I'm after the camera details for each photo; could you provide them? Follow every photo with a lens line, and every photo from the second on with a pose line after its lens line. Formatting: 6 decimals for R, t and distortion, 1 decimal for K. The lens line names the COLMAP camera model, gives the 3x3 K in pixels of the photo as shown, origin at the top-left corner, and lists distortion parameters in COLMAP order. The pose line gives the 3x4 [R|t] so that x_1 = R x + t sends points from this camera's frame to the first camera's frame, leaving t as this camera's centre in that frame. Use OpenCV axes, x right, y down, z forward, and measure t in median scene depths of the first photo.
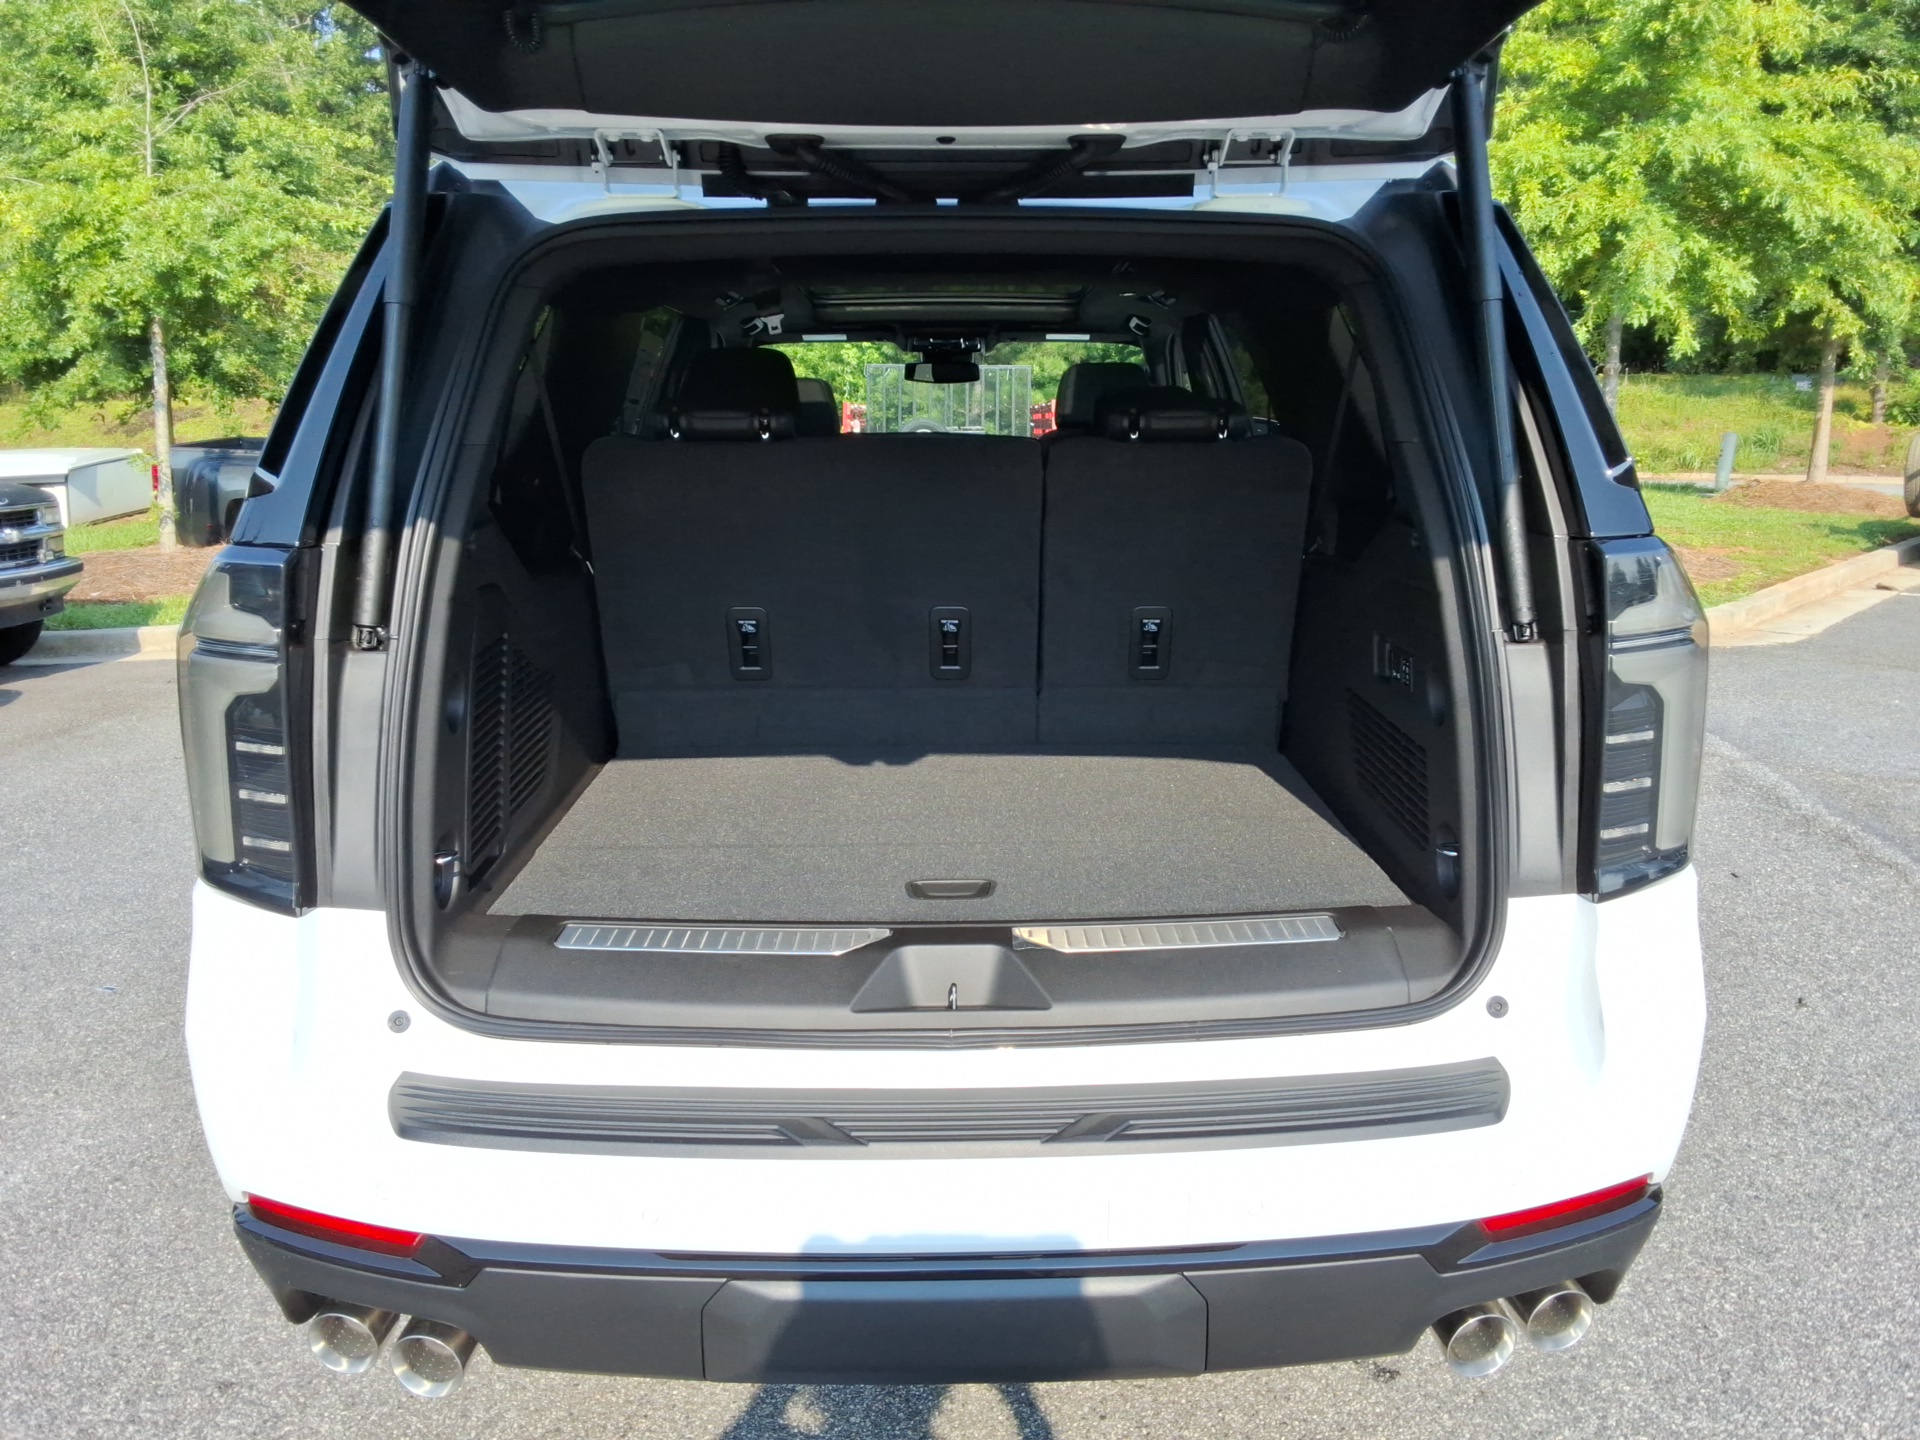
lens RADIAL K [[1546.0, 0, 972.8], [0, 1546.0, 707.1], [0, 0, 1]] dist [0.111258, -0.179149]
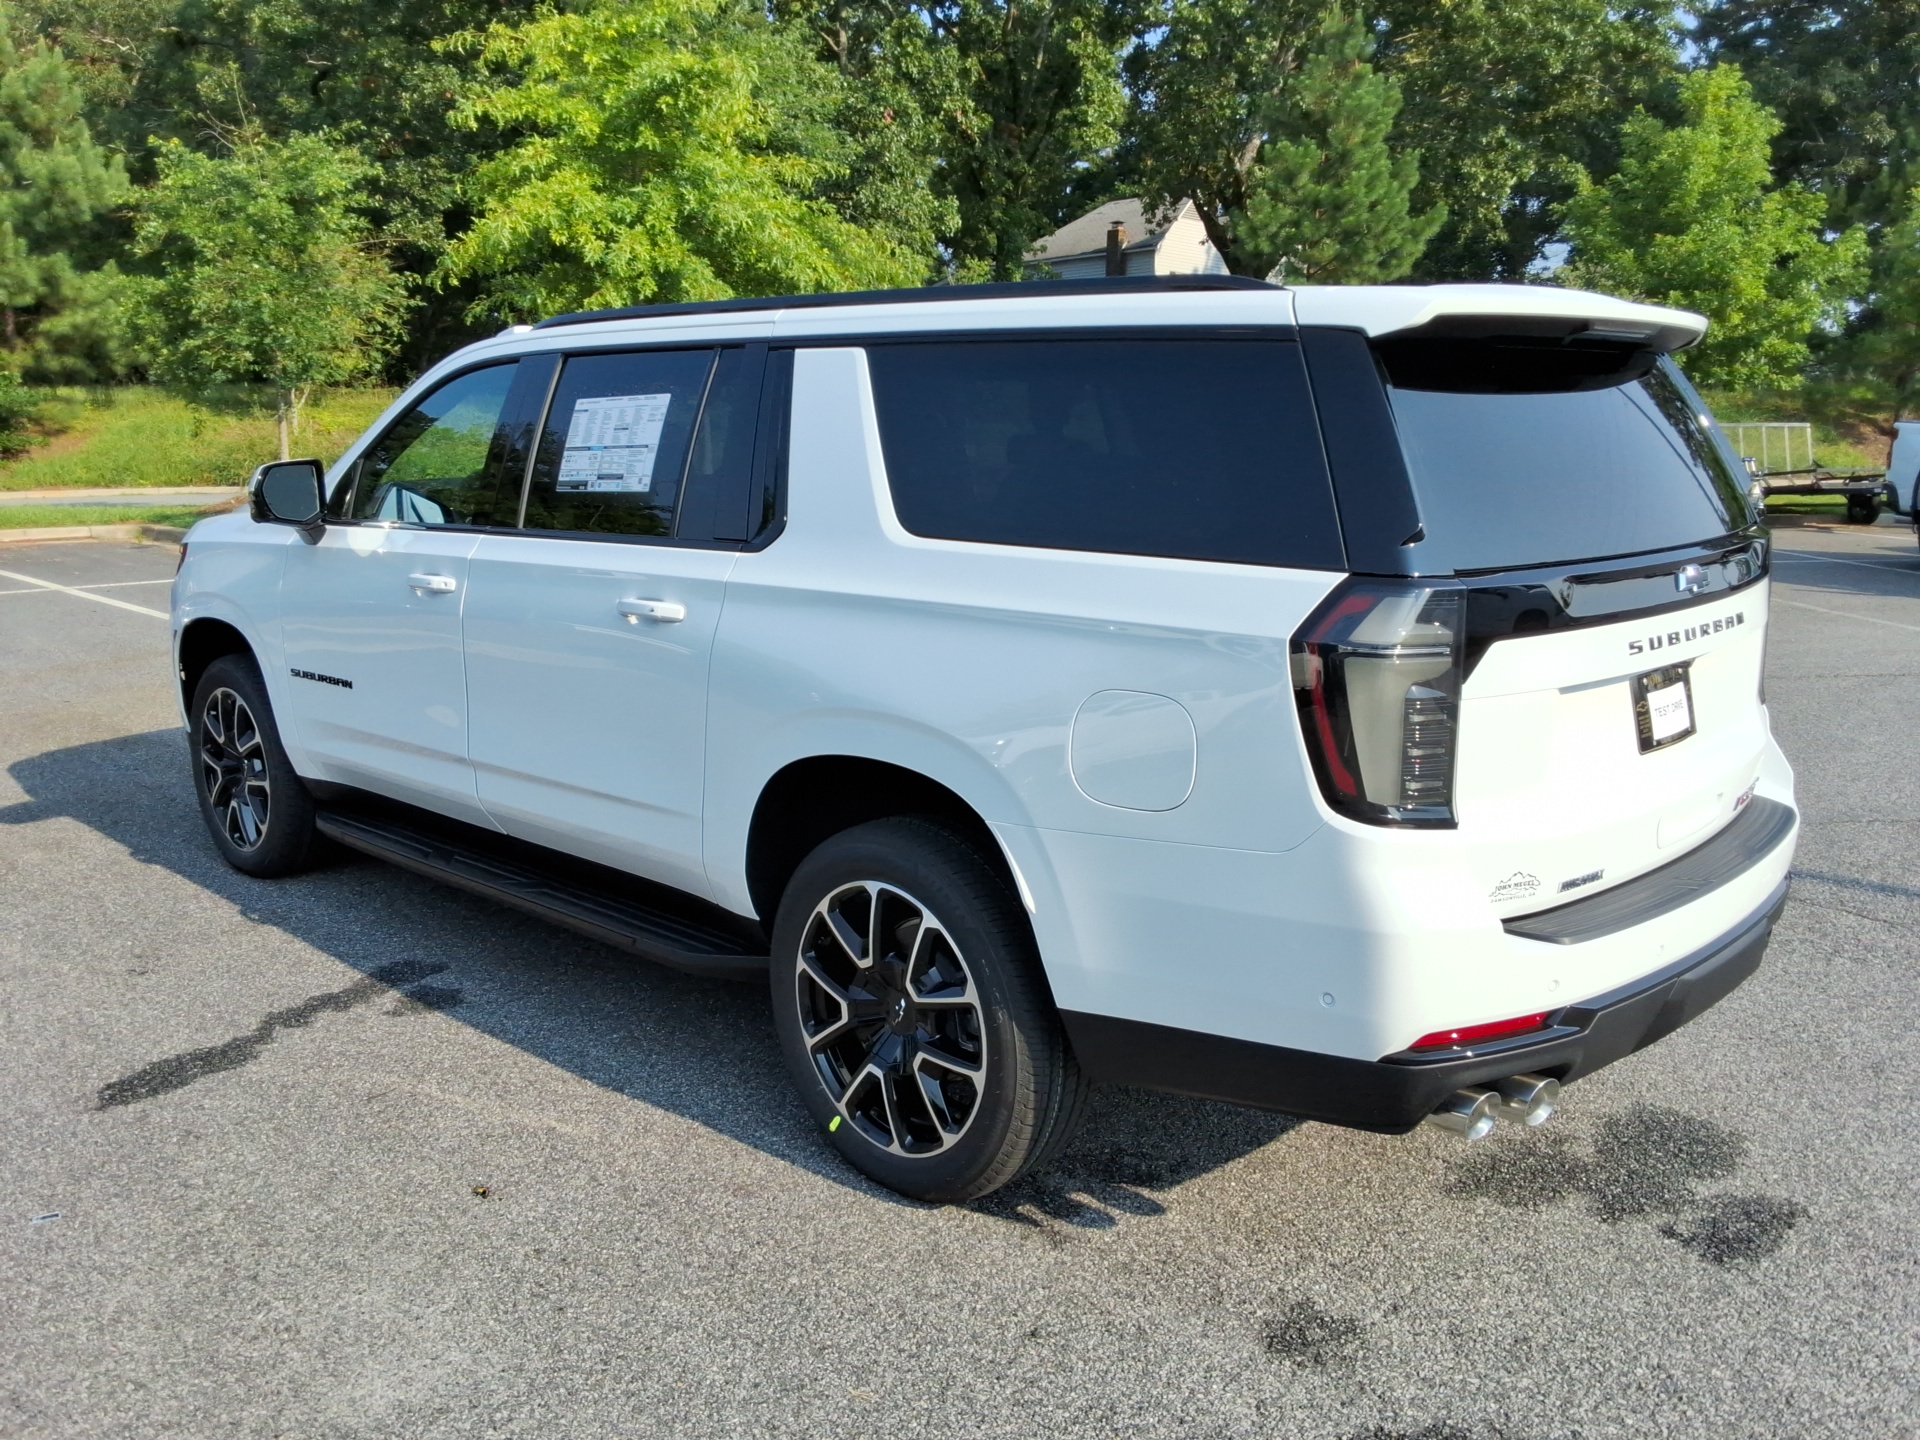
lens RADIAL K [[1546.0, 0, 972.8], [0, 1546.0, 707.1], [0, 0, 1]] dist [0.111258, -0.179149]
pose [[0.703342, -0.130854, 0.698704, -0.269130], [0.134666, 0.989640, 0.049781, -0.016876], [-0.697980, 0.059078, 0.713677, 0.041981]]
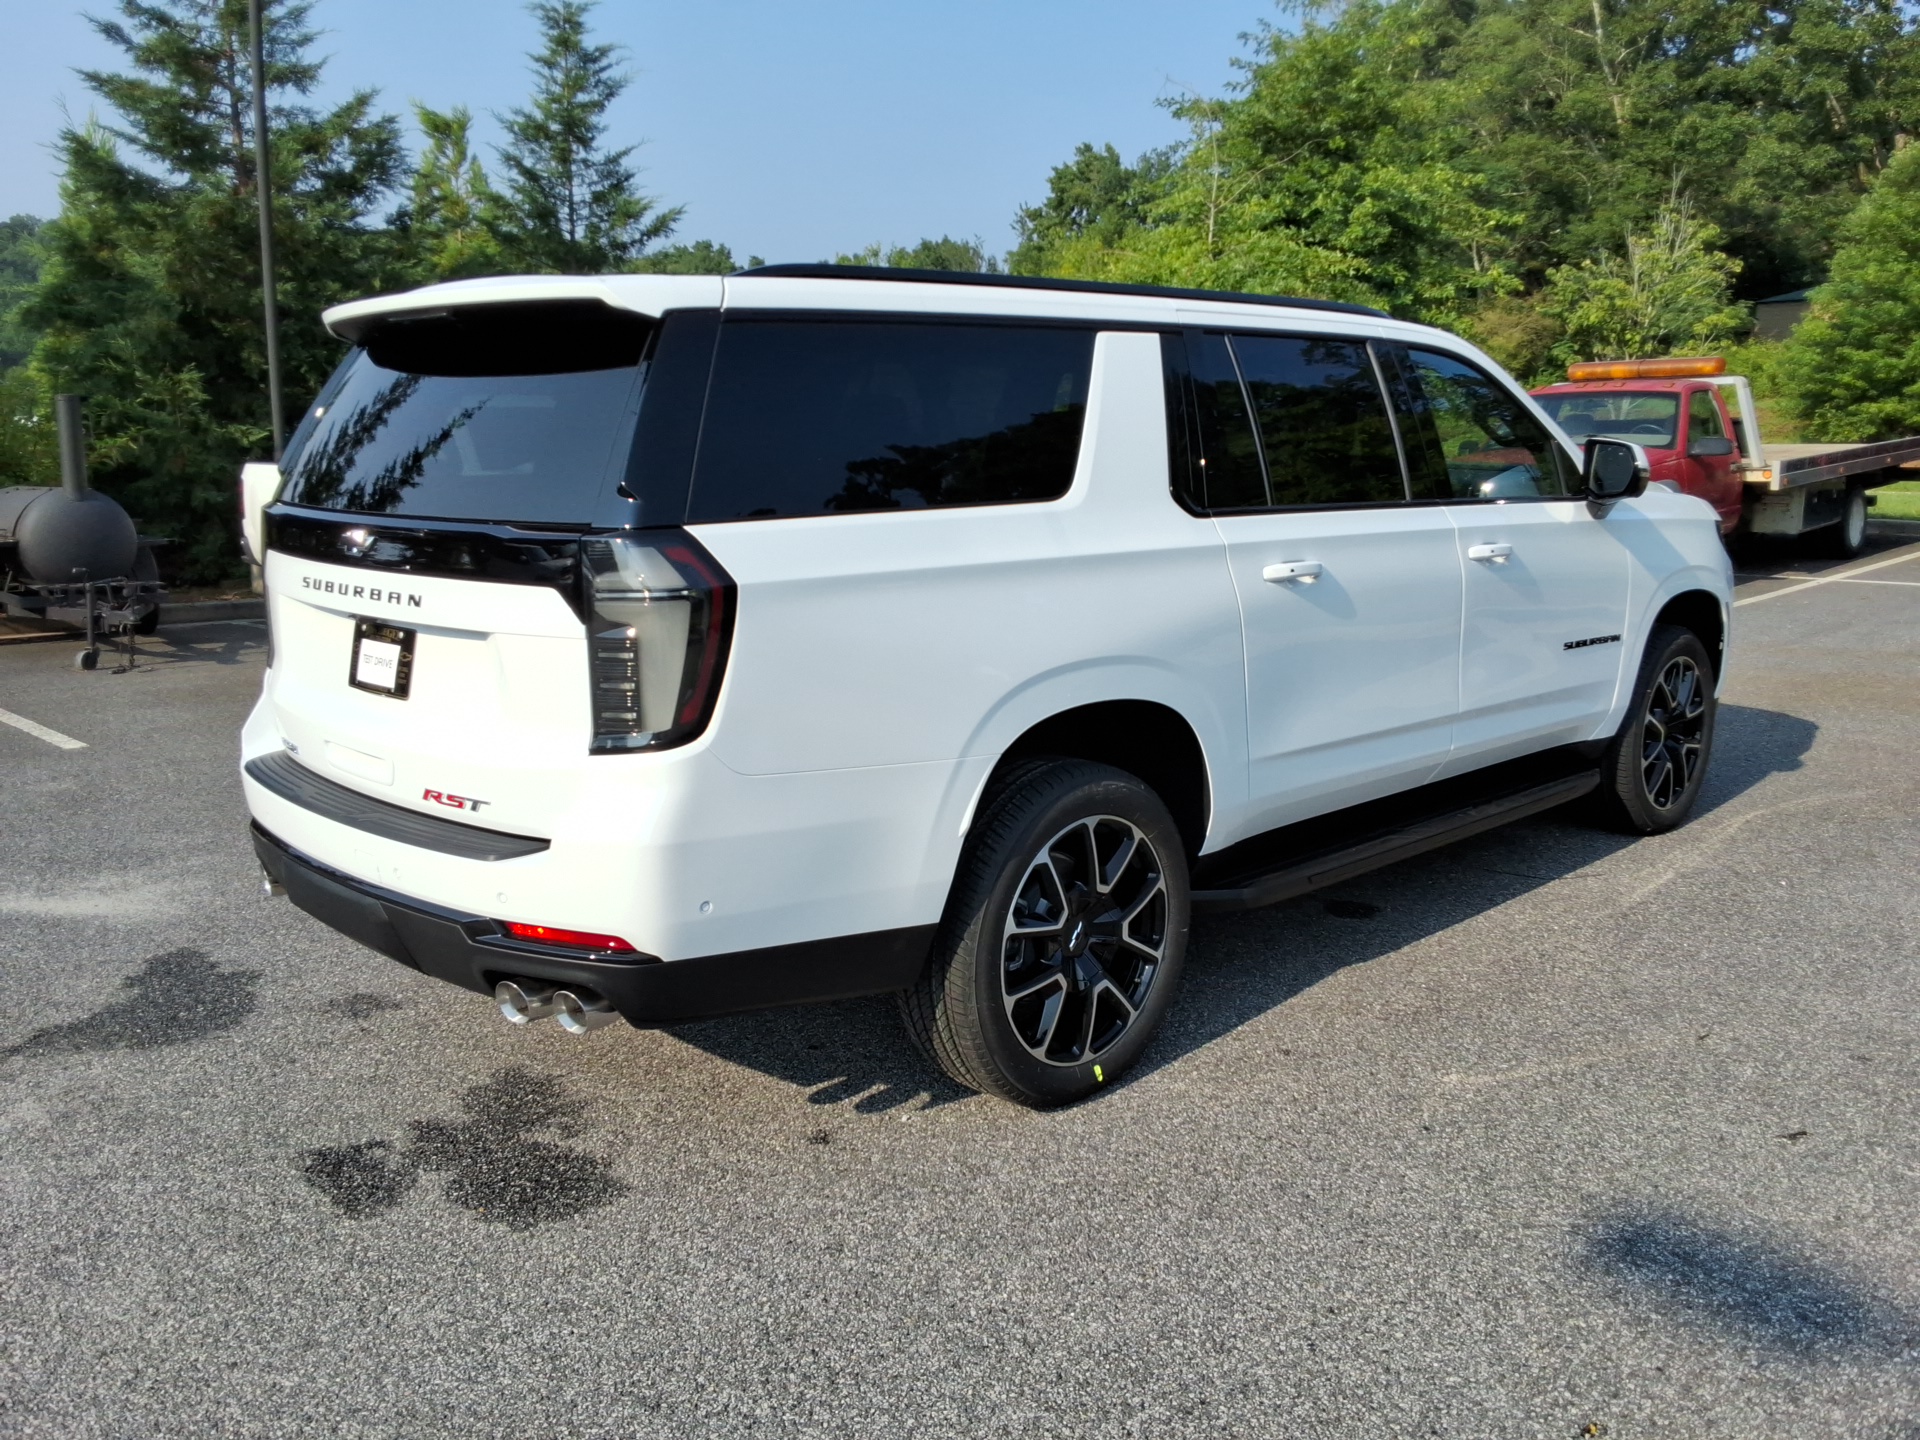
lens RADIAL K [[1543.1, 0, 970.1], [0, 1543.1, 692.9], [0, 0, 1]] dist [0.078201, -0.108931]
pose [[0.693335, 0.126876, -0.709358, 0.279398], [-0.137435, 0.989591, 0.042668, -0.009139], [0.707388, 0.067908, 0.703556, 0.023362]]
